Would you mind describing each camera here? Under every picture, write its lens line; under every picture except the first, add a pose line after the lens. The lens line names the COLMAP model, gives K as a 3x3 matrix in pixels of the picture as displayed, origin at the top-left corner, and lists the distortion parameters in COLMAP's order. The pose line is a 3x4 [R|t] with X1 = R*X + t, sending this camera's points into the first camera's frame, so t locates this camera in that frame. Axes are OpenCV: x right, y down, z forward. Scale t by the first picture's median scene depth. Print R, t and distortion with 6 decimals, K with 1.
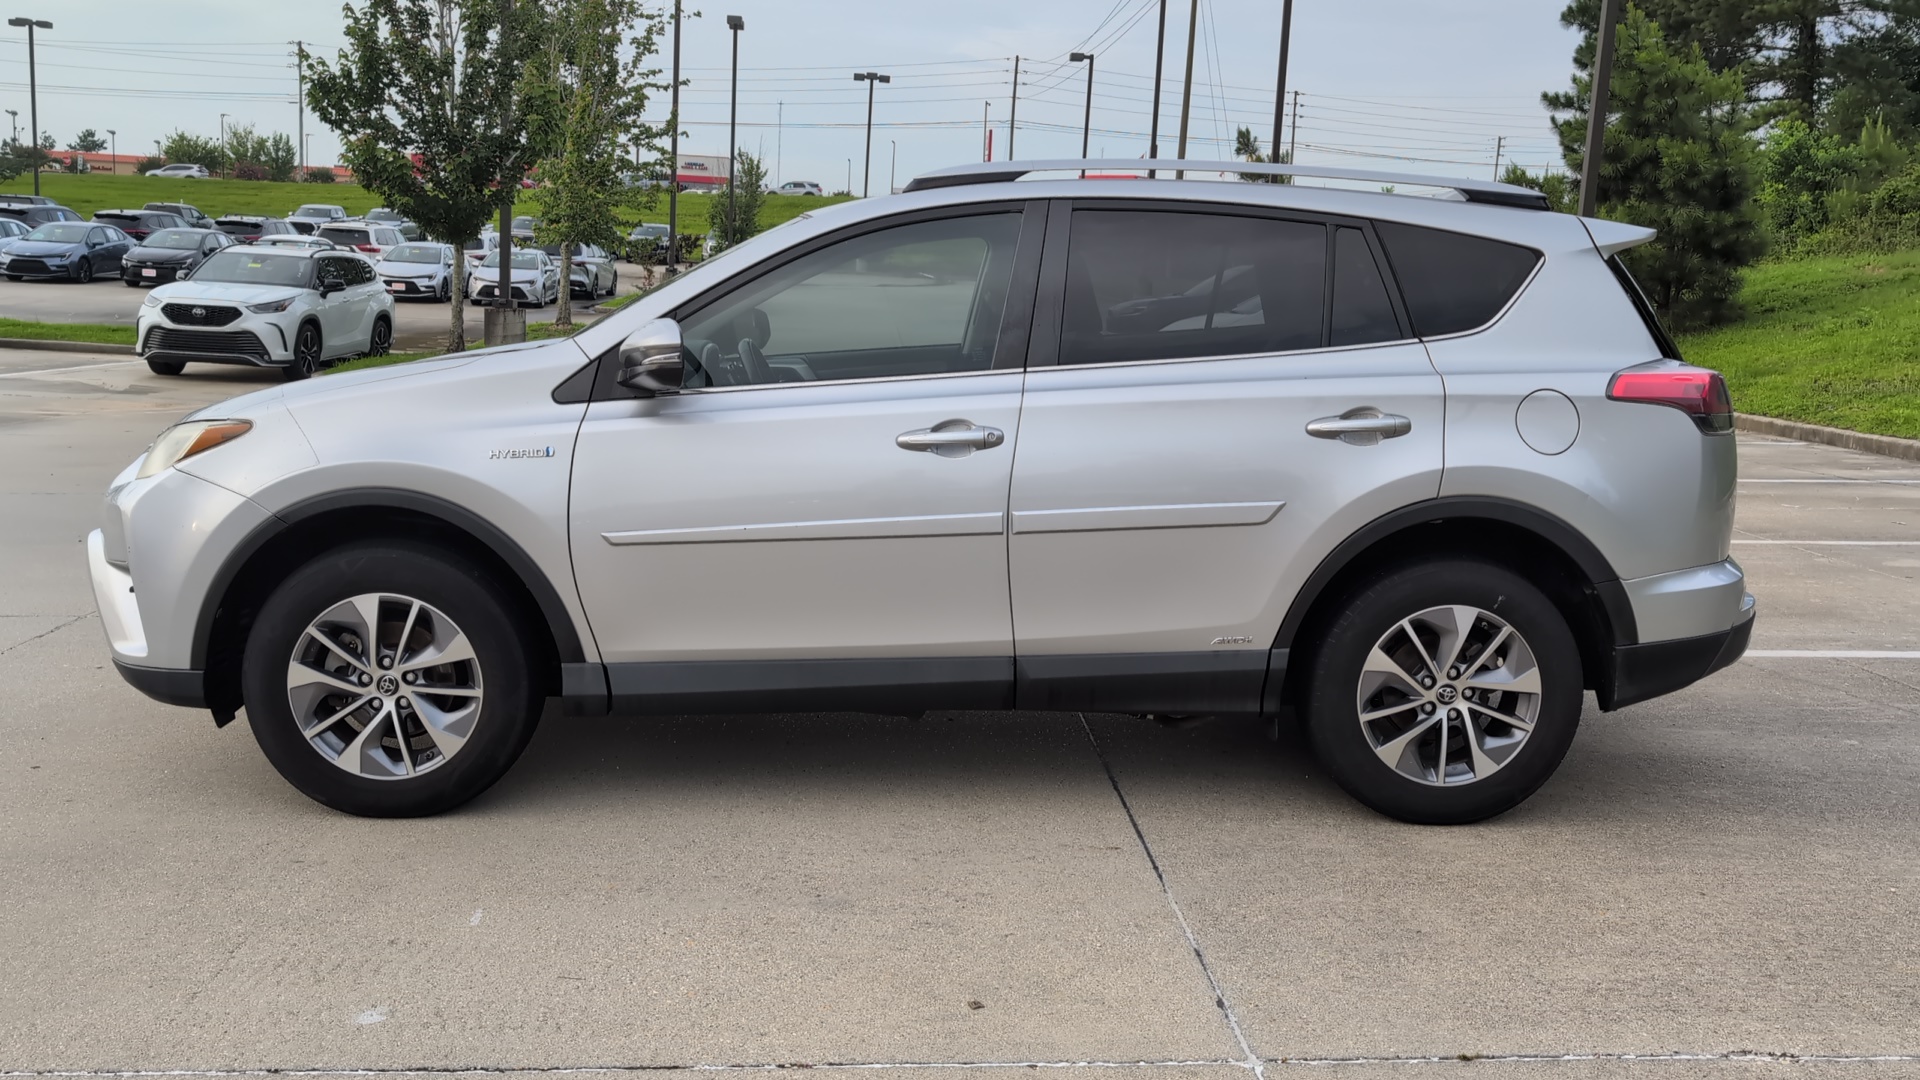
lens RADIAL K [[1613.4, 0, 960.2], [0, 1613.4, 528.0], [0, 0, 1]] dist [0.030517, -0.014565]
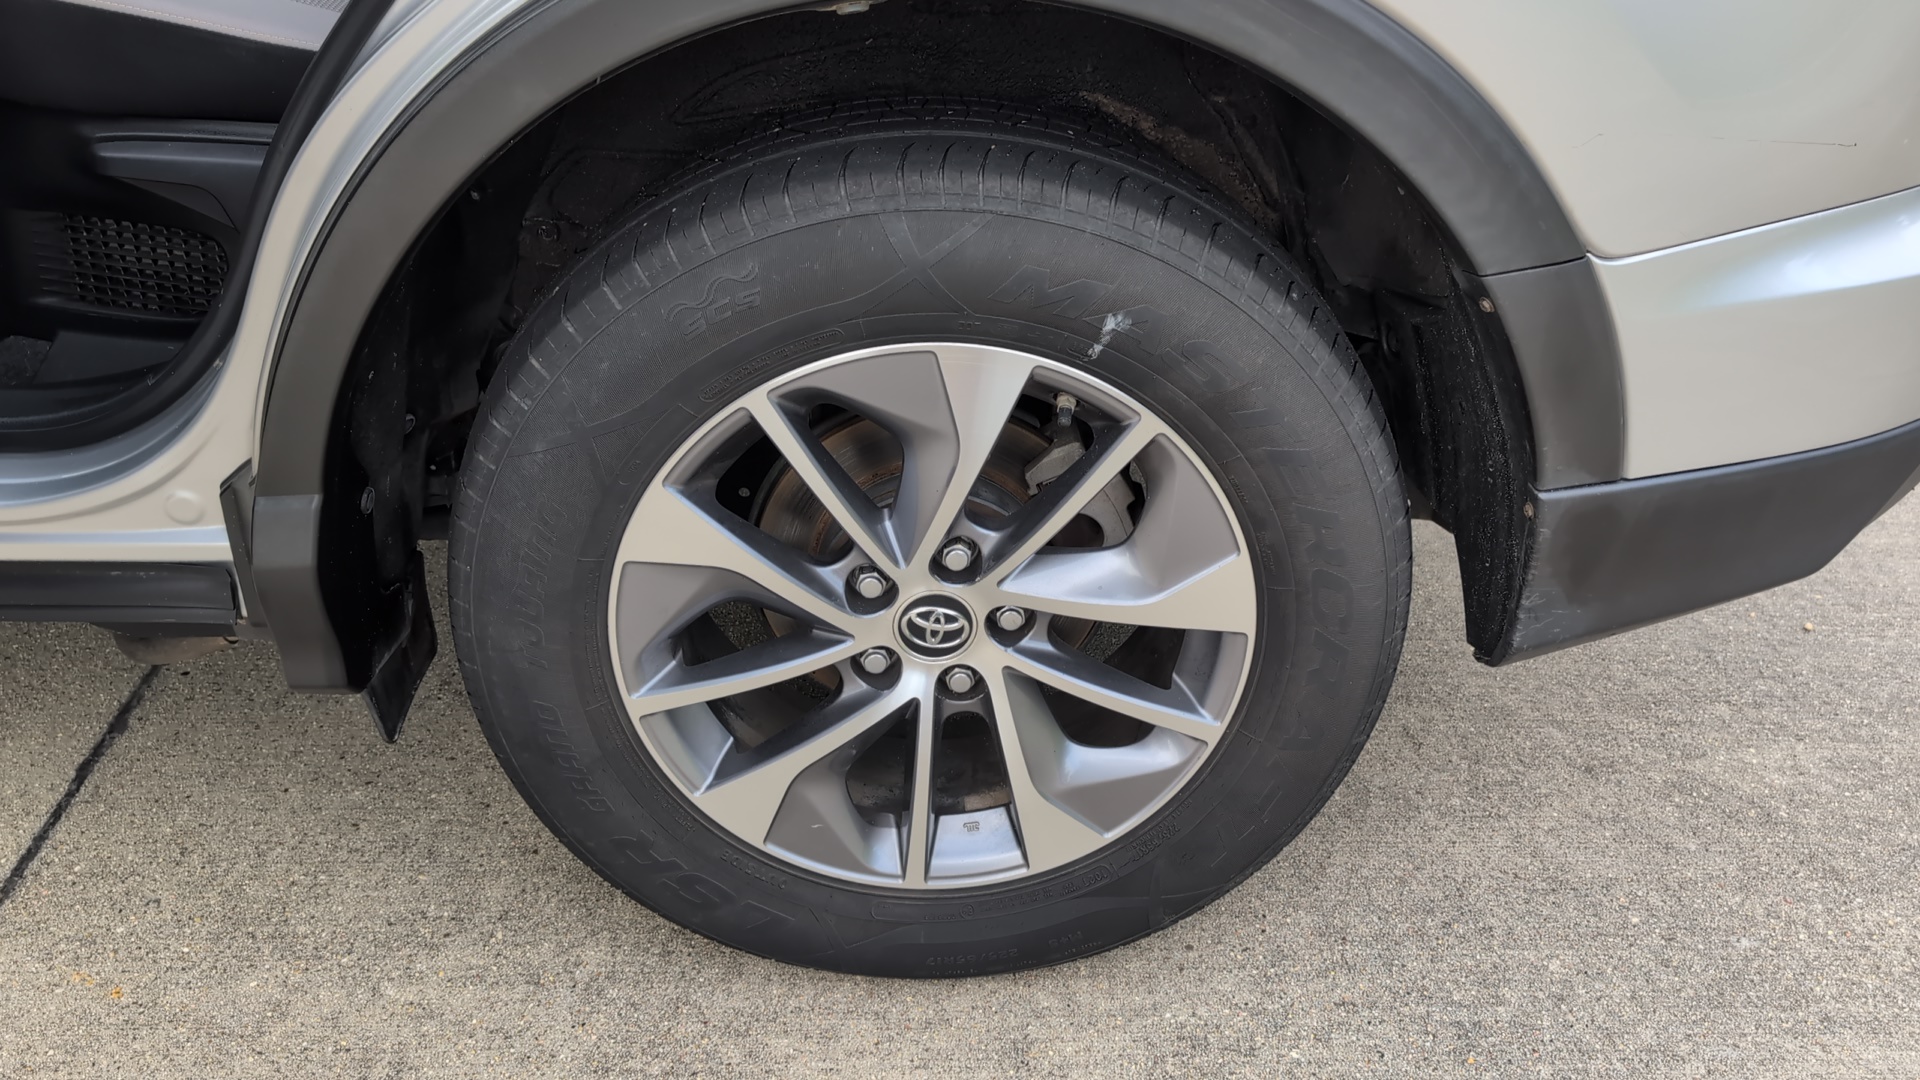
lens RADIAL K [[1613.4, 0, 951.5], [0, 1613.4, 534.8], [0, 0, 1]] dist [0.030517, -0.014565]
pose [[0.999813, 0.016542, -0.010056, 0.305574], [-0.011607, 0.927968, 0.372479, -0.020419], [0.015494, -0.372292, 0.927986, 0.735188]]
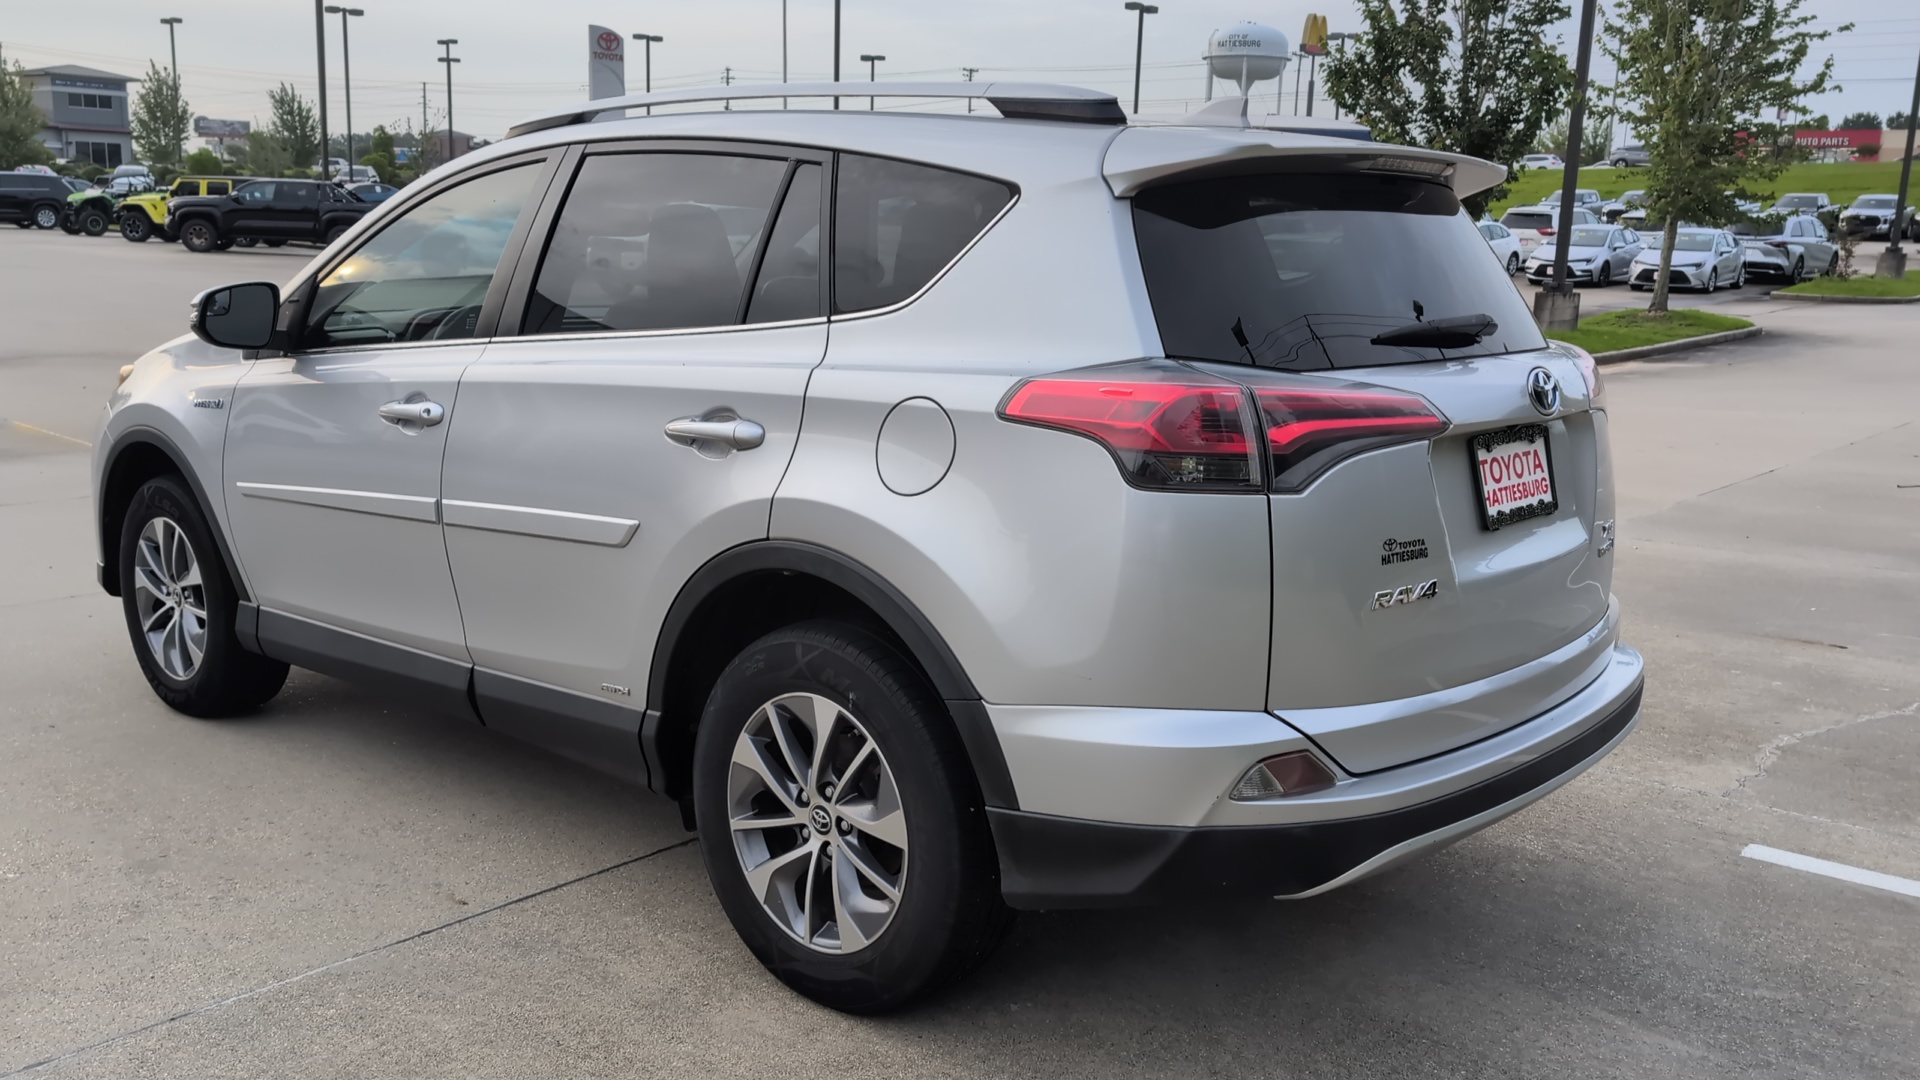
lens RADIAL K [[1613.4, 0, 971.1], [0, 1613.4, 538.5], [0, 0, 1]] dist [0.030517, -0.014565]
pose [[0.722276, 0.113382, -0.682247, 0.813153], [-0.103600, 0.993077, 0.055360, -0.065306], [0.683801, 0.030696, 0.729023, 0.525165]]
